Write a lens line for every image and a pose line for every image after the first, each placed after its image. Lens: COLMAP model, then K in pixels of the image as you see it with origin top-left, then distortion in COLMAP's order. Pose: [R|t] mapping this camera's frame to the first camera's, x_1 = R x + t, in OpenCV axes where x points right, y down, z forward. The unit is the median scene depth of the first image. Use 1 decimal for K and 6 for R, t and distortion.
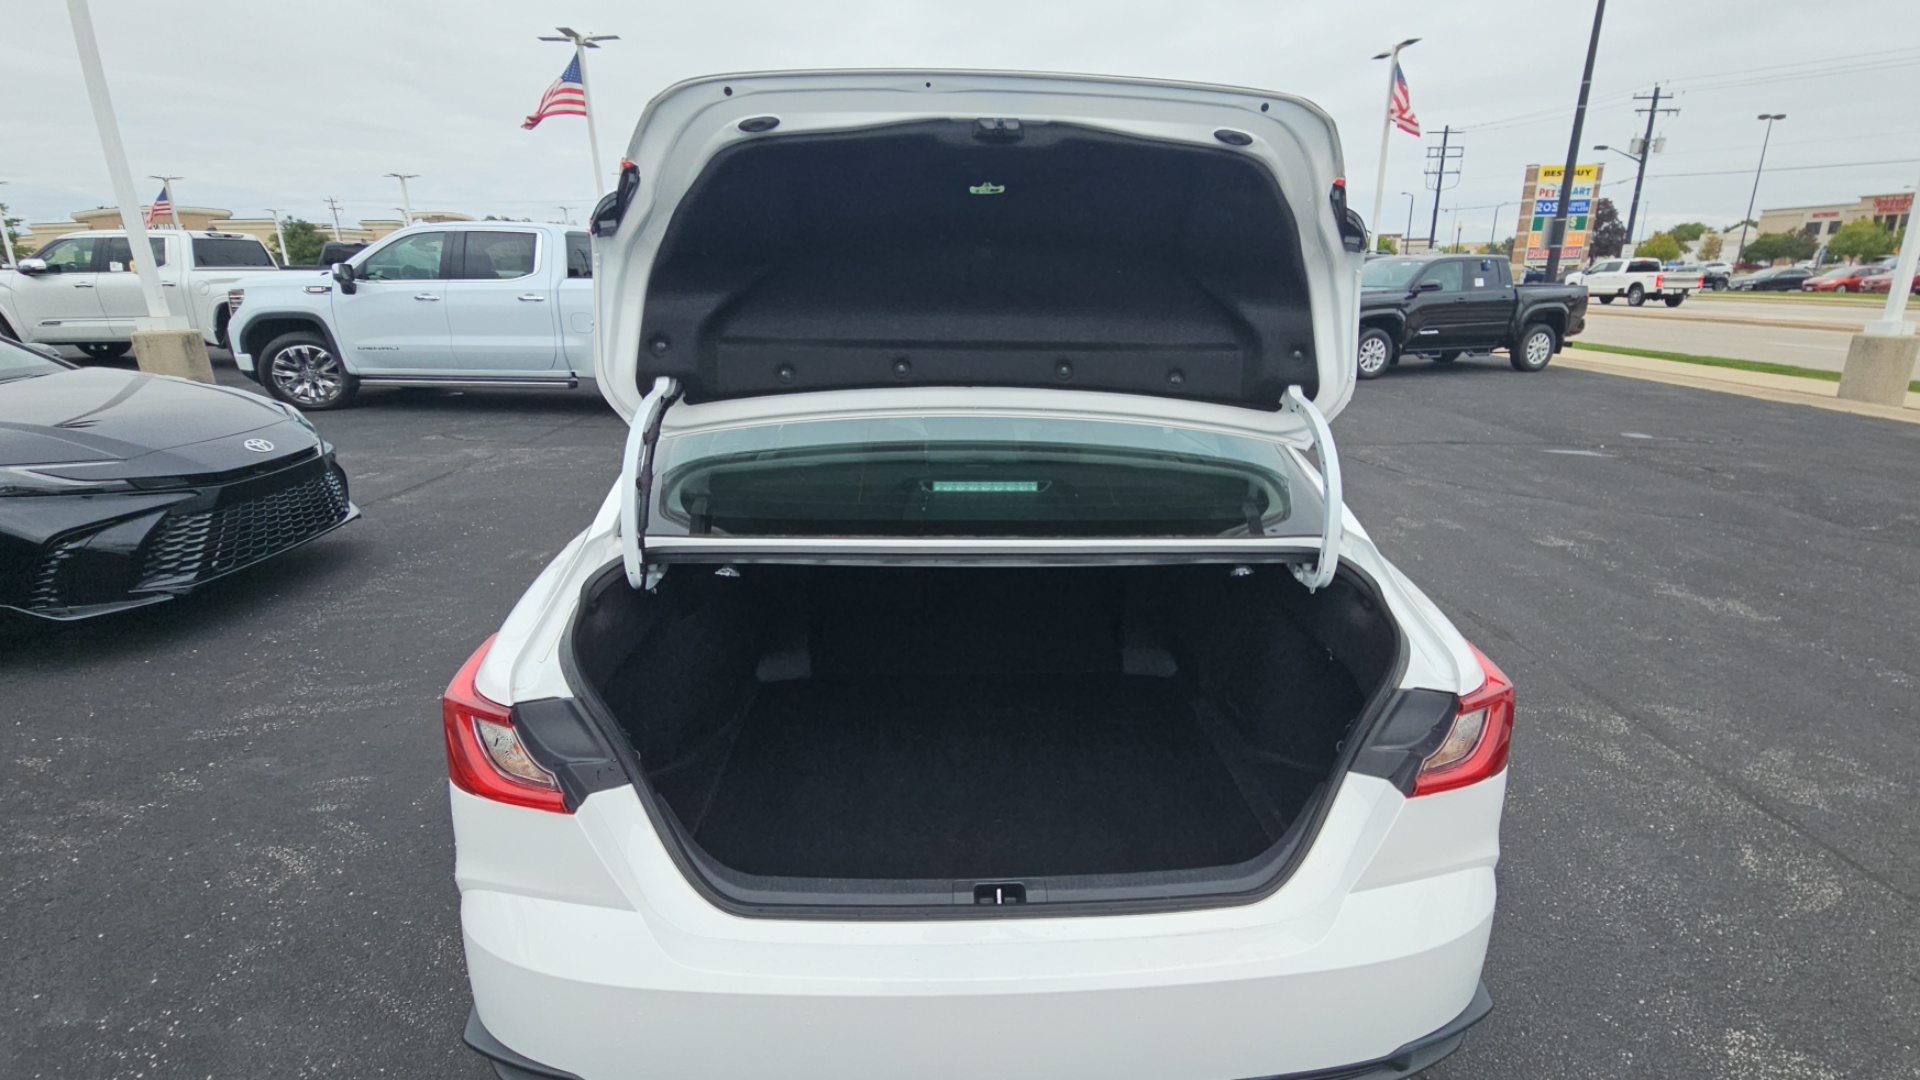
lens RADIAL K [[858.2, 0, 980.5], [0, 858.2, 547.2], [0, 0, 1]] dist [0.009022, -0.006952]
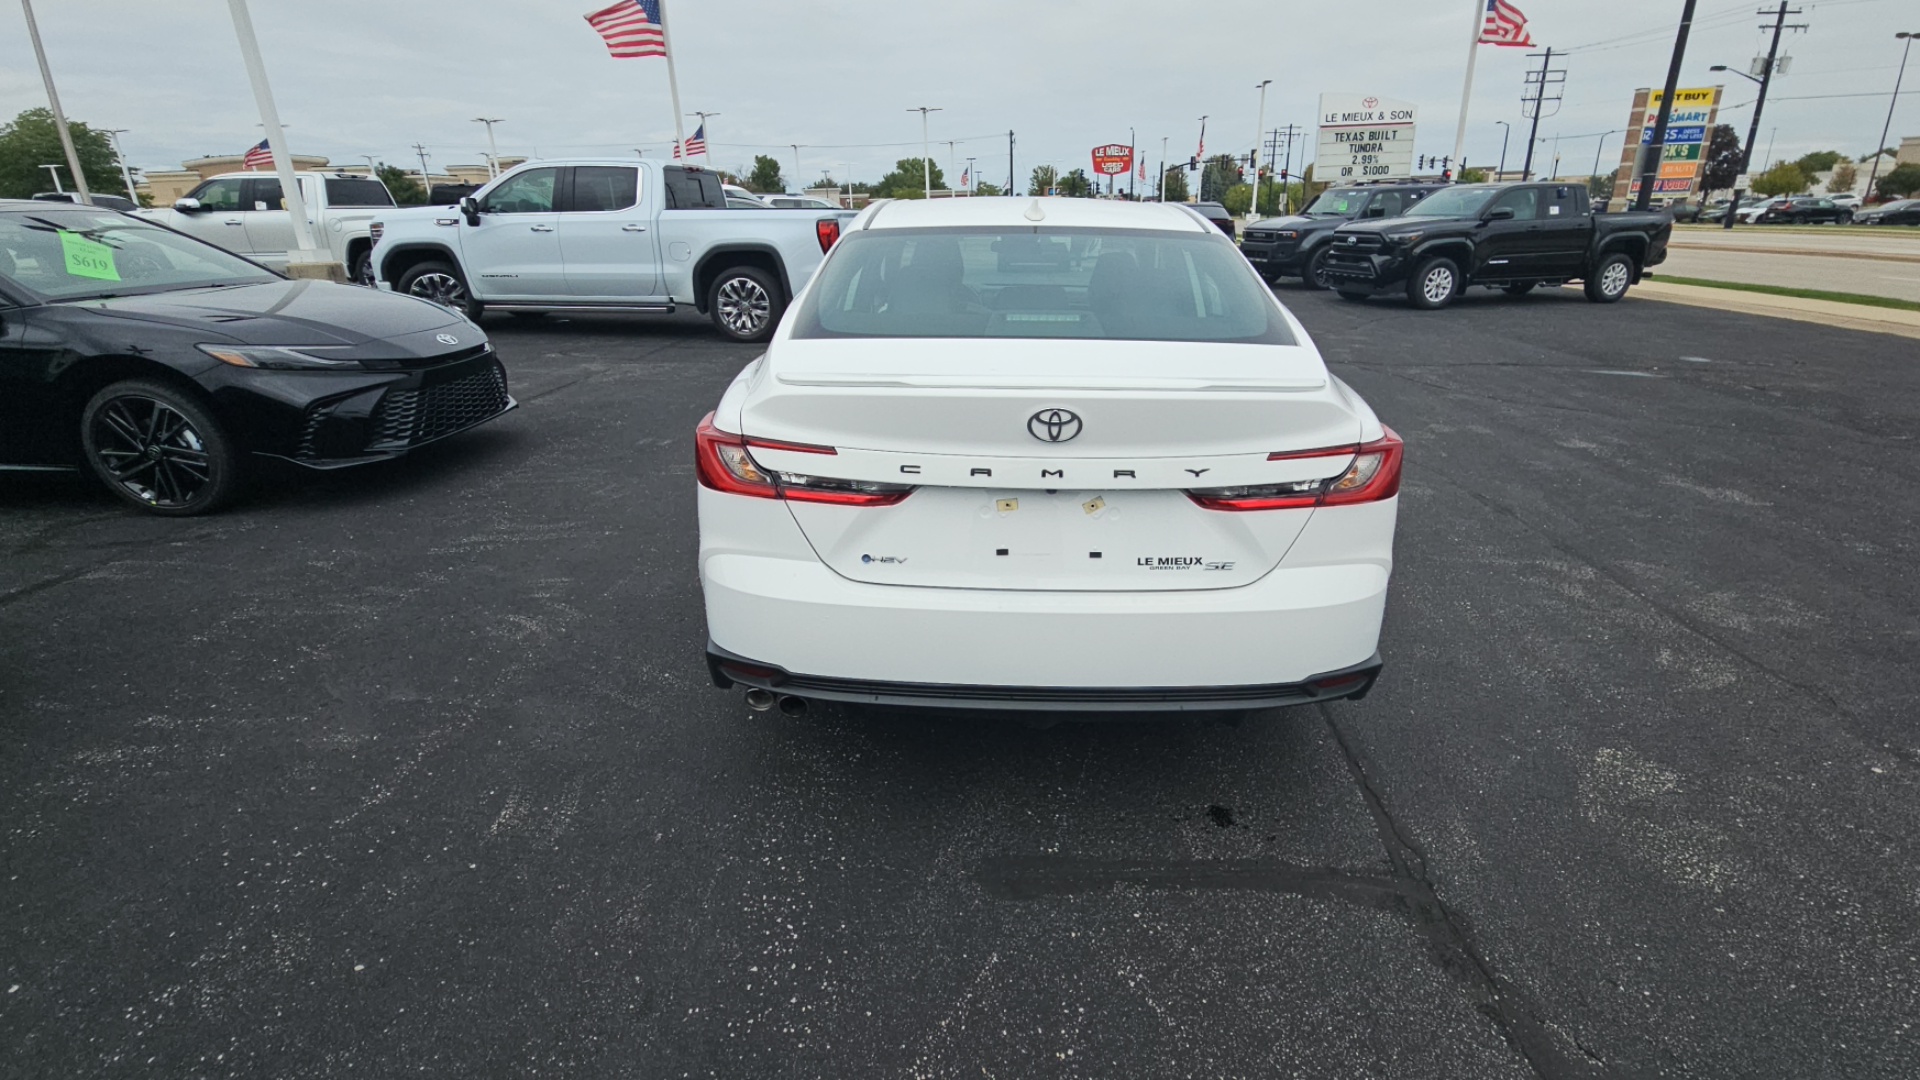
lens RADIAL K [[858.2, 0, 978.7], [0, 858.2, 542.5], [0, 0, 1]] dist [0.009022, -0.006952]
pose [[0.997195, 0.019134, -0.072358, 0.001530], [-0.015035, 0.998274, 0.056779, 0.039496], [0.073320, -0.055532, 0.995761, -0.077129]]
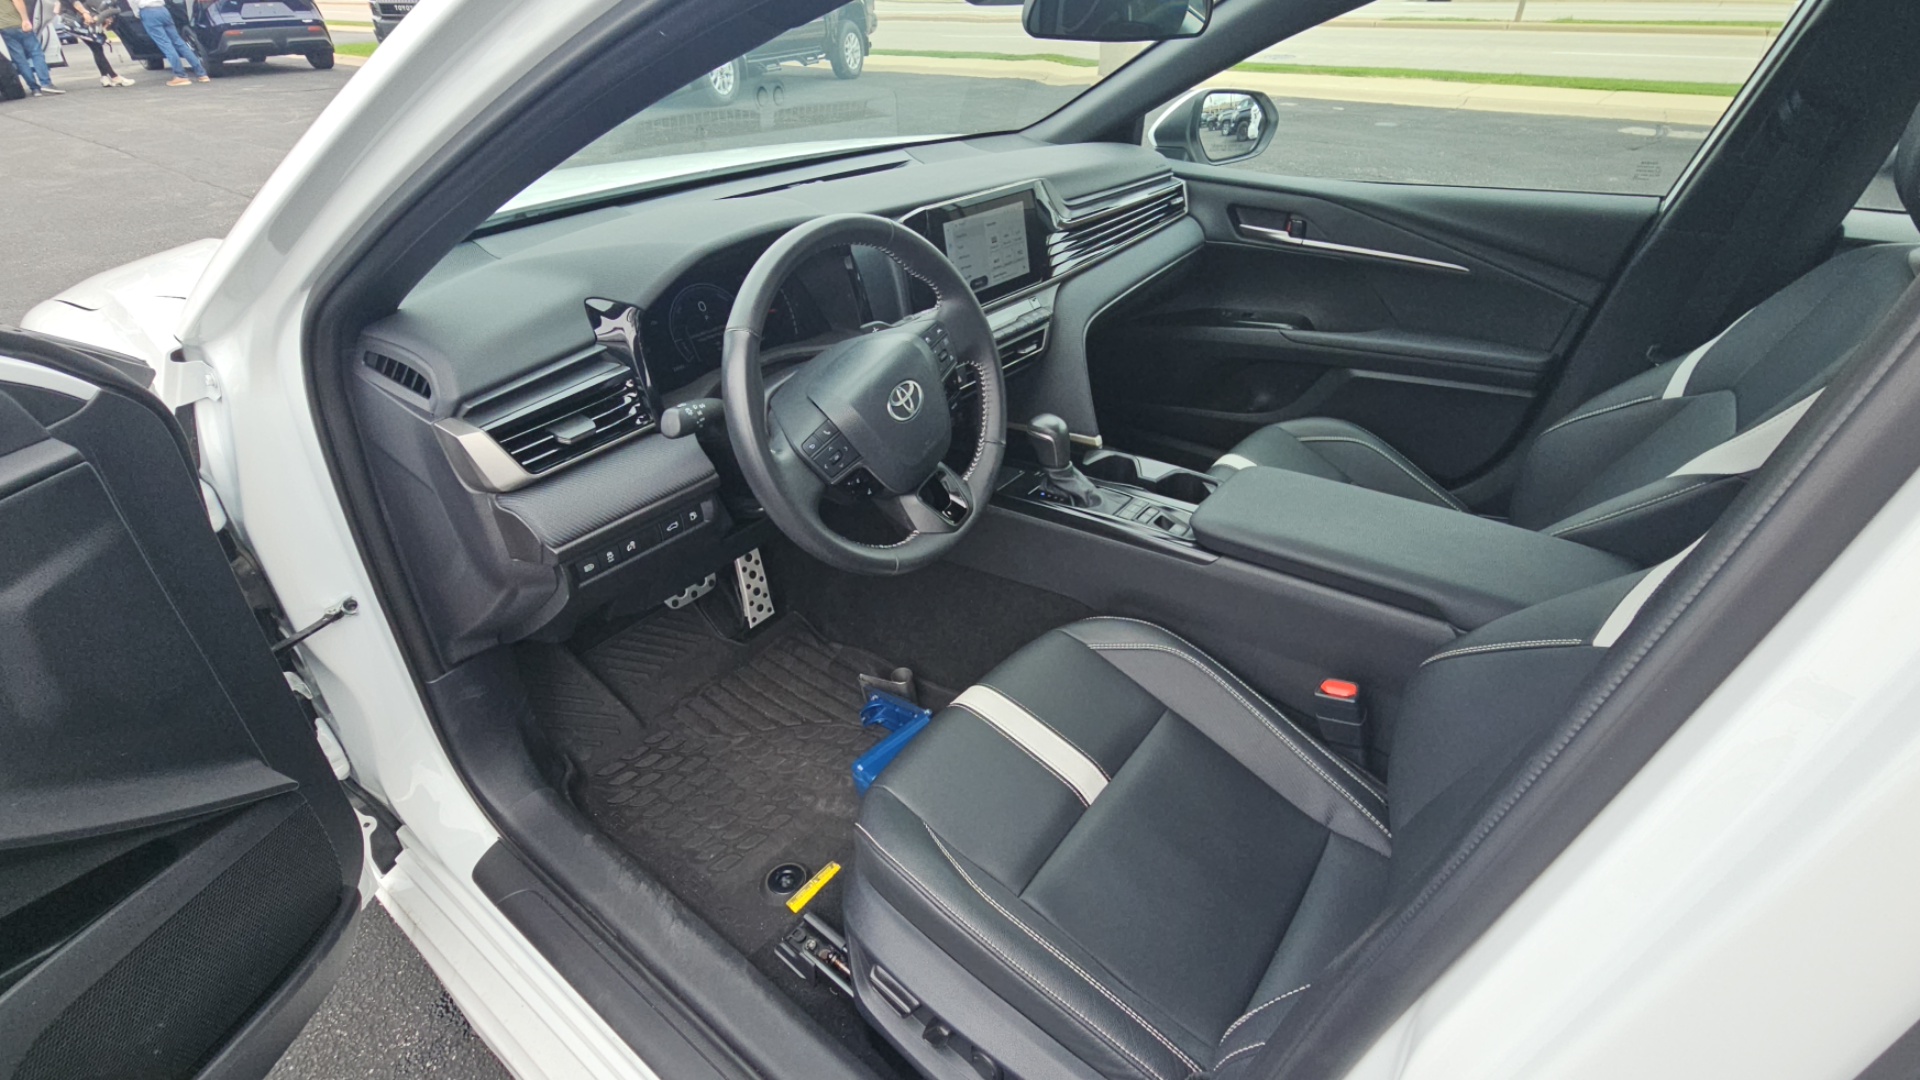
lens RADIAL K [[858.2, 0, 986.3], [0, 858.2, 546.8], [0, 0, 1]] dist [0.009022, -0.006952]
pose [[0.640923, -0.435156, 0.632342, -0.123758], [0.247653, 0.896959, 0.366242, -0.084453], [-0.726557, -0.078131, 0.682650, 0.357009]]
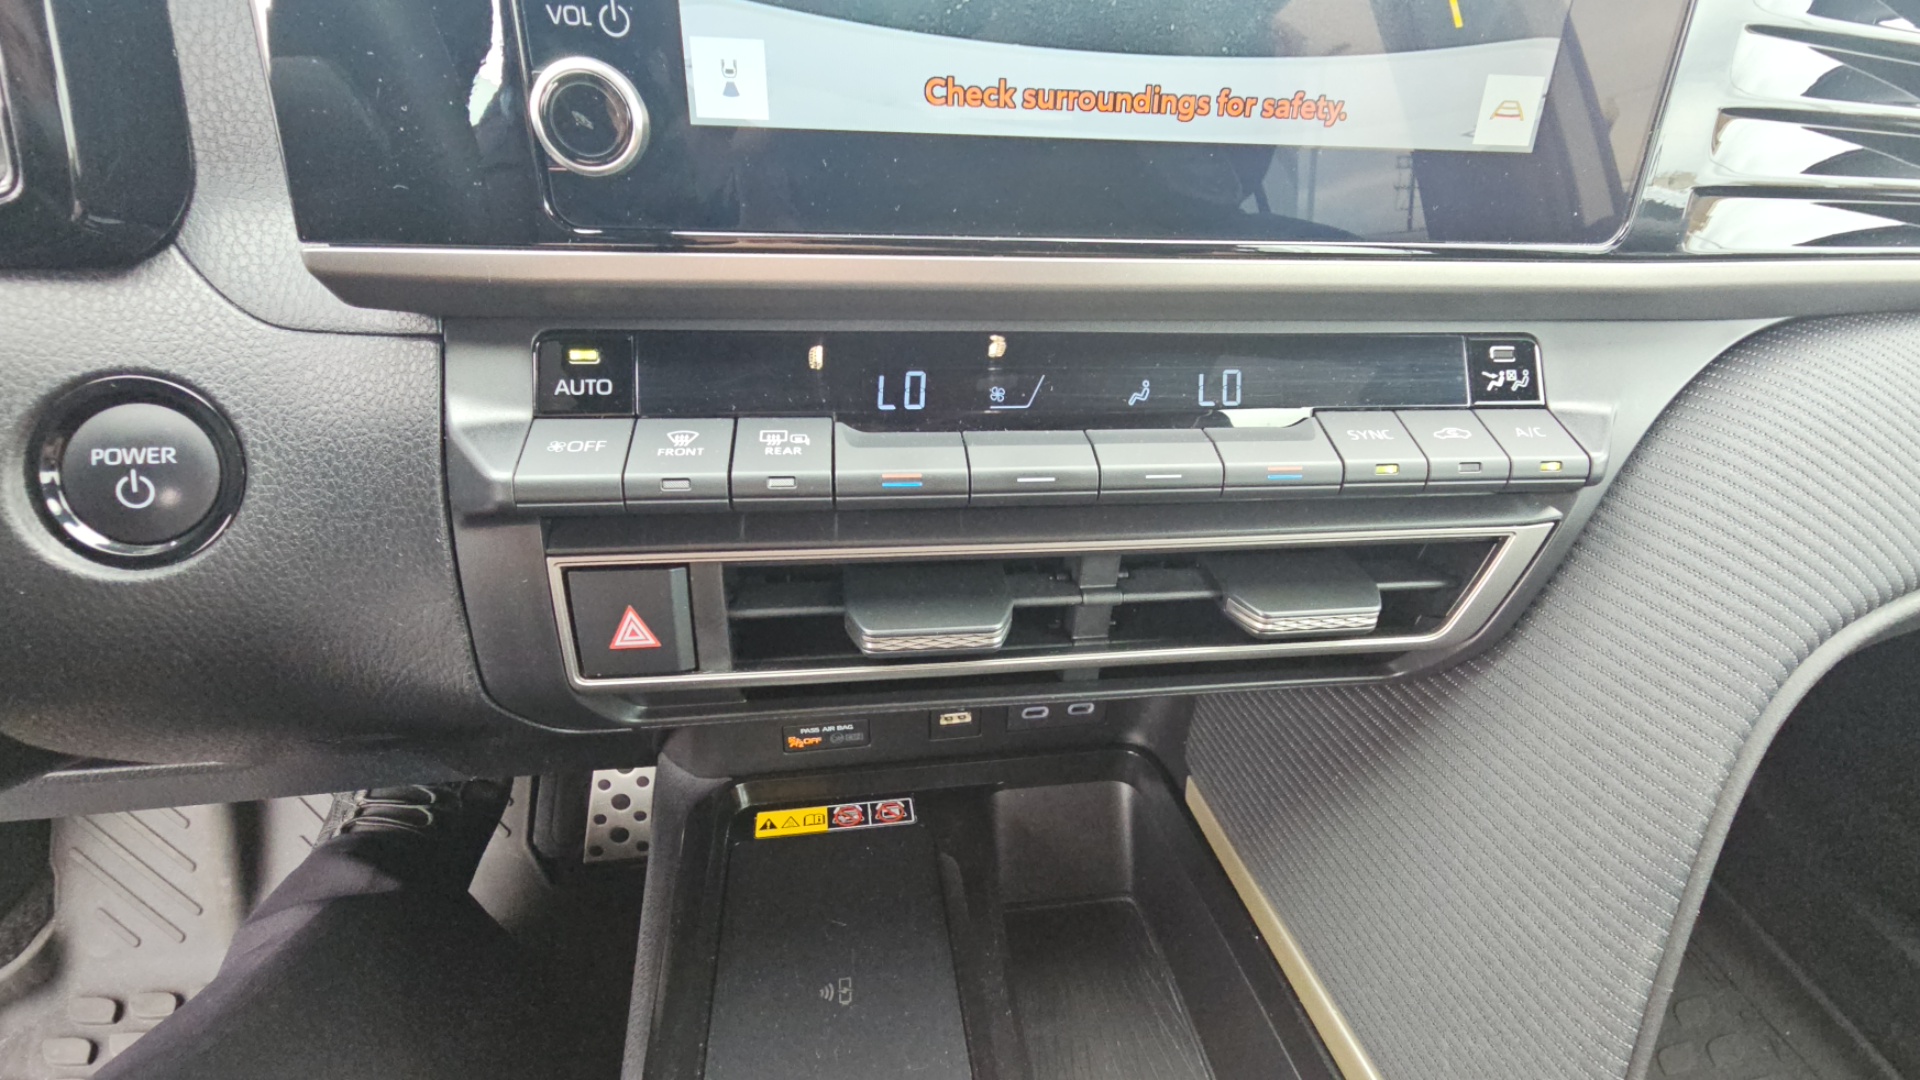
lens RADIAL K [[858.2, 0, 984.2], [0, 858.2, 548.2], [0, 0, 1]] dist [0.009022, -0.006952]
pose [[0.993009, -0.032097, 0.113595, -0.018115], [0.002666, 0.968176, 0.250258, -0.066141], [-0.118012, -0.248205, 0.961492, 0.437016]]
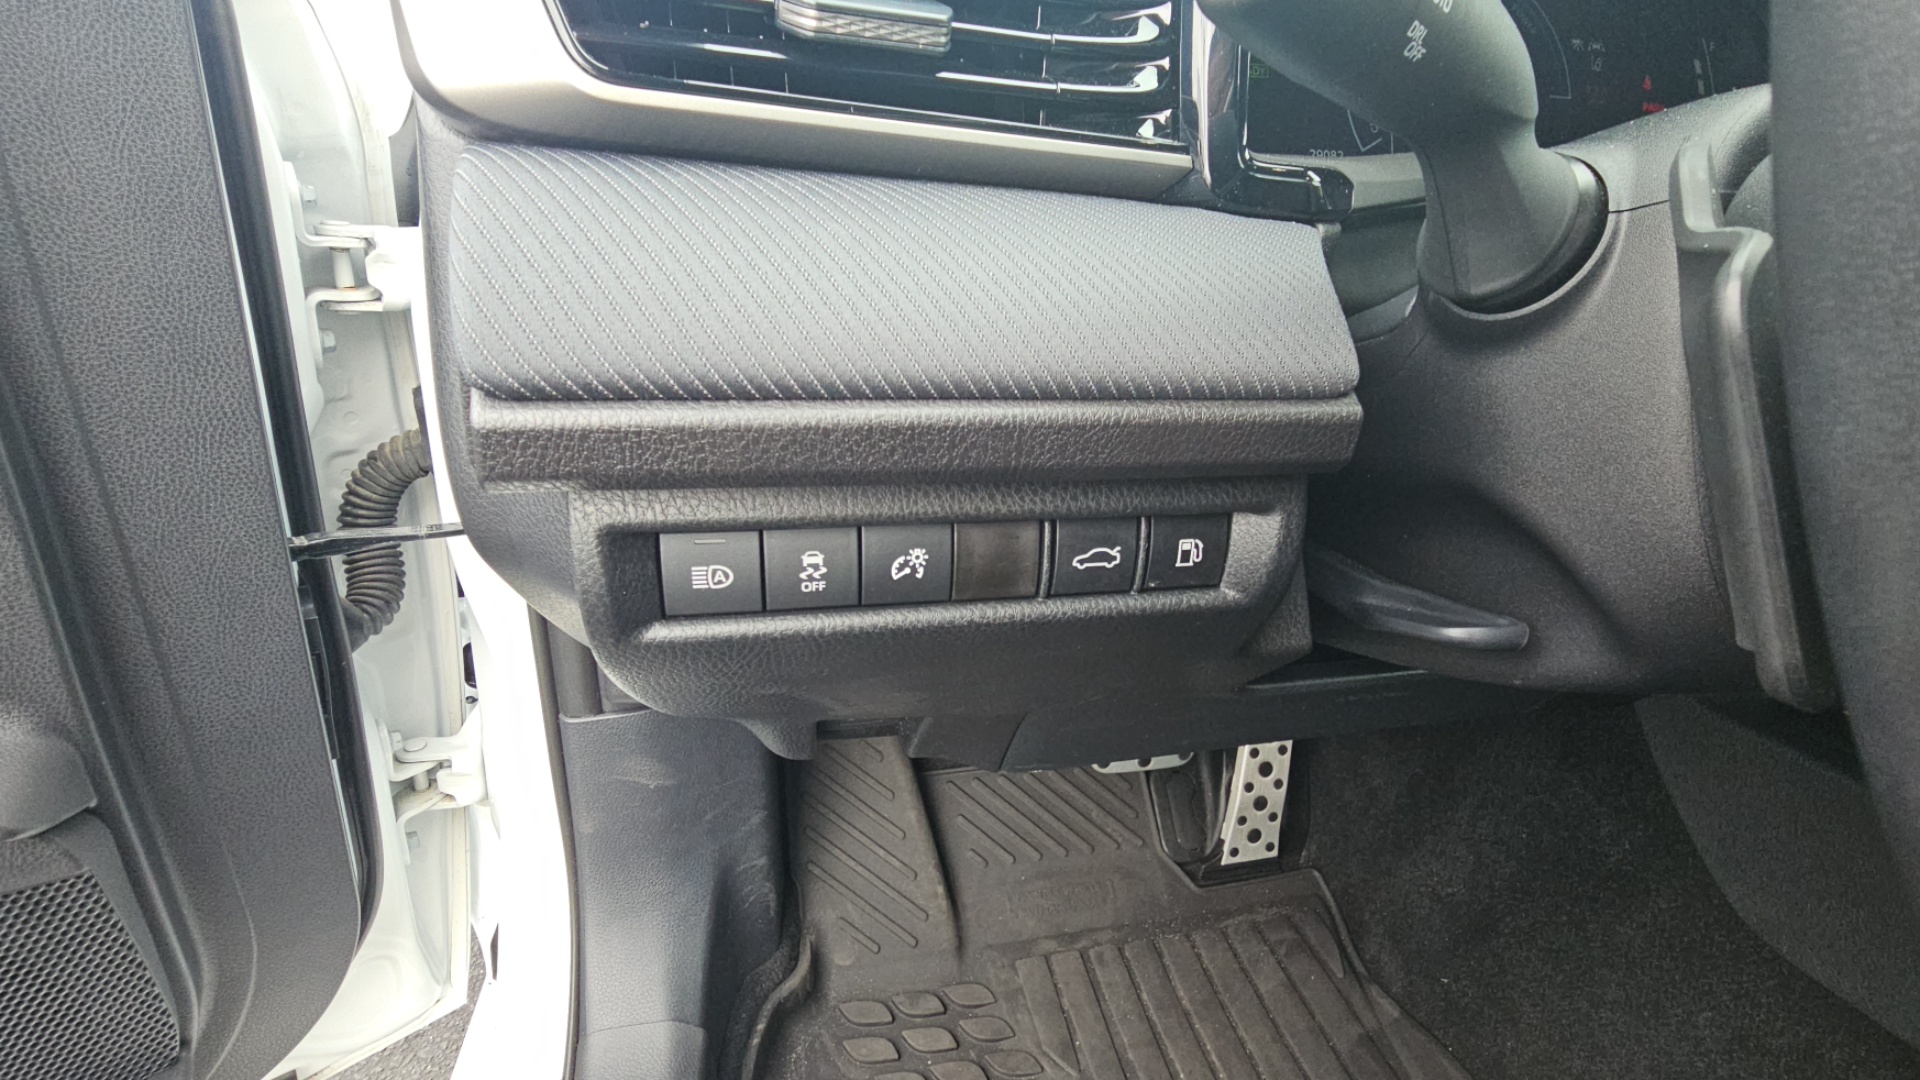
lens RADIAL K [[858.2, 0, 985.0], [0, 858.2, 562.5], [0, 0, 1]] dist [0.009022, -0.006952]
pose [[0.984863, -0.043313, 0.167839, -0.088045], [0.020273, 0.990415, 0.136630, -0.060790], [-0.172148, -0.131159, 0.976300, 0.432962]]
